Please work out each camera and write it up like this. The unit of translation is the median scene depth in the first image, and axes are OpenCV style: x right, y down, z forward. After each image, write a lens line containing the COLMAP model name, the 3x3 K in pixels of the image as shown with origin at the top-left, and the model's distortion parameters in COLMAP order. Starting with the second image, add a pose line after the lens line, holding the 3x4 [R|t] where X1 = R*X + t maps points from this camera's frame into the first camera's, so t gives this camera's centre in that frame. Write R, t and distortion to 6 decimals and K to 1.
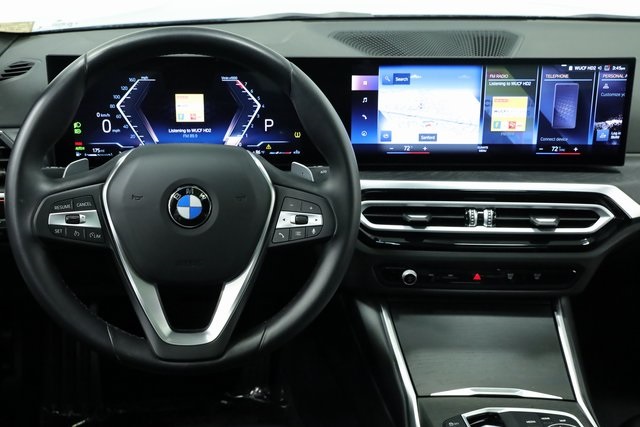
lens RADIAL K [[769.5, 0, 320.0], [0, 769.5, 213.5], [0, 0, 1]] dist [0.077936, 0.059682]
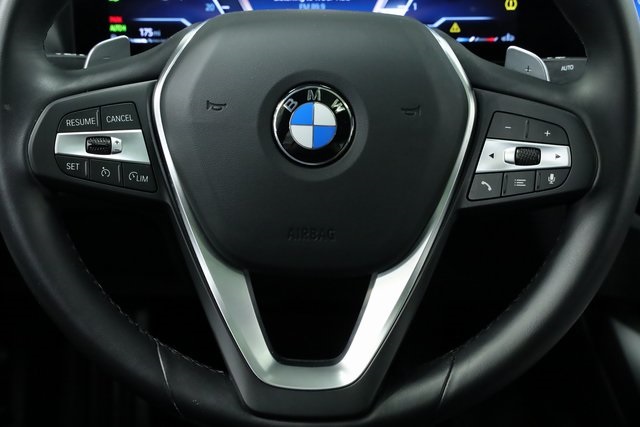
lens RADIAL K [[1205.5, 0, 320.0], [0, 1205.5, 213.5], [0, 0, 1]] dist [0.153869, -0.011452]
pose [[0.989209, 0.023952, -0.144539, -0.043972], [-0.020809, 0.999514, 0.023216, 0.031107], [0.145025, -0.019958, 0.989227, 0.187854]]
